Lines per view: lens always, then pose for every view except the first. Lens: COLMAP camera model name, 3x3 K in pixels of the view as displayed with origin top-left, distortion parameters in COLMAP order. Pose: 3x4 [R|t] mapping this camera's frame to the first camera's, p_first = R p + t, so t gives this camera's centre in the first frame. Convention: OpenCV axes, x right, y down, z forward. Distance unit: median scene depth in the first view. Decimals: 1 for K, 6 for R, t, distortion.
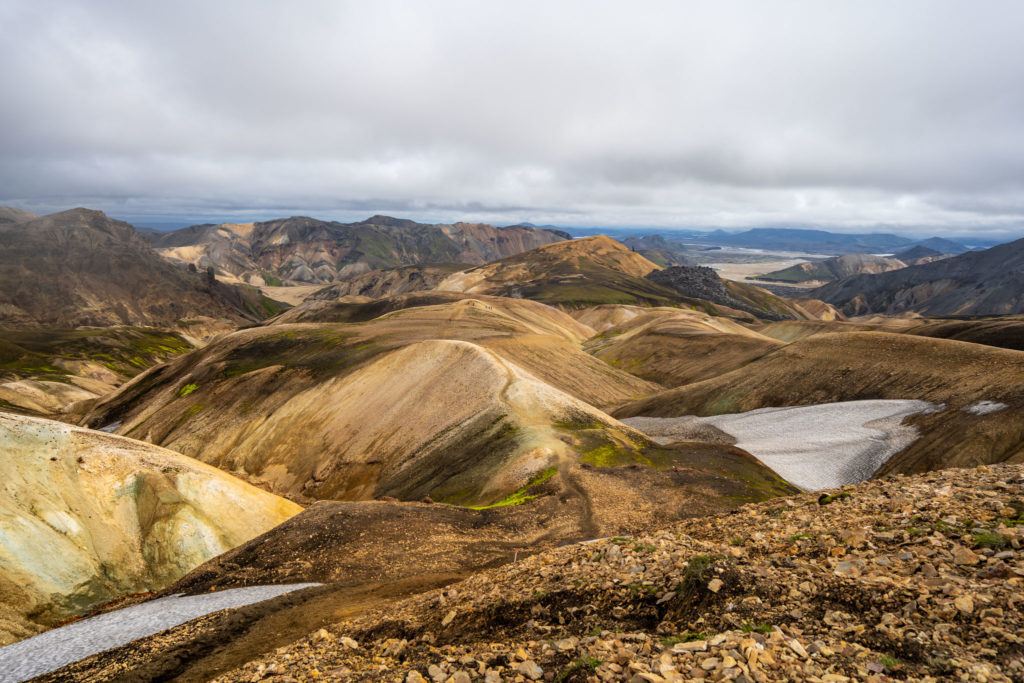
lens RADIAL K [[599.8, 0, 514.3], [0, 599.8, 338.9], [0, 0, 1]] dist [-0.021081, 0.019968]
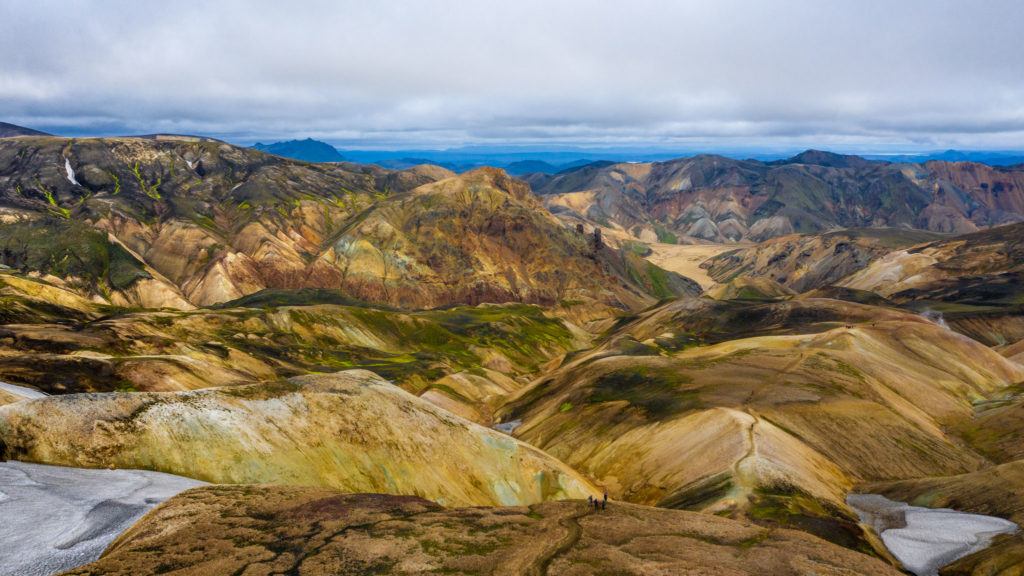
lens RADIAL K [[794.4, 0, 509.7], [0, 794.4, 288.4], [0, 0, 1]] dist [-0.053031, 0.015472]
pose [[0.835904, 0.079332, -0.543112, 0.070215], [-0.095481, 0.995430, -0.001554, -0.037848], [0.540507, 0.053156, 0.839659, -0.137268]]
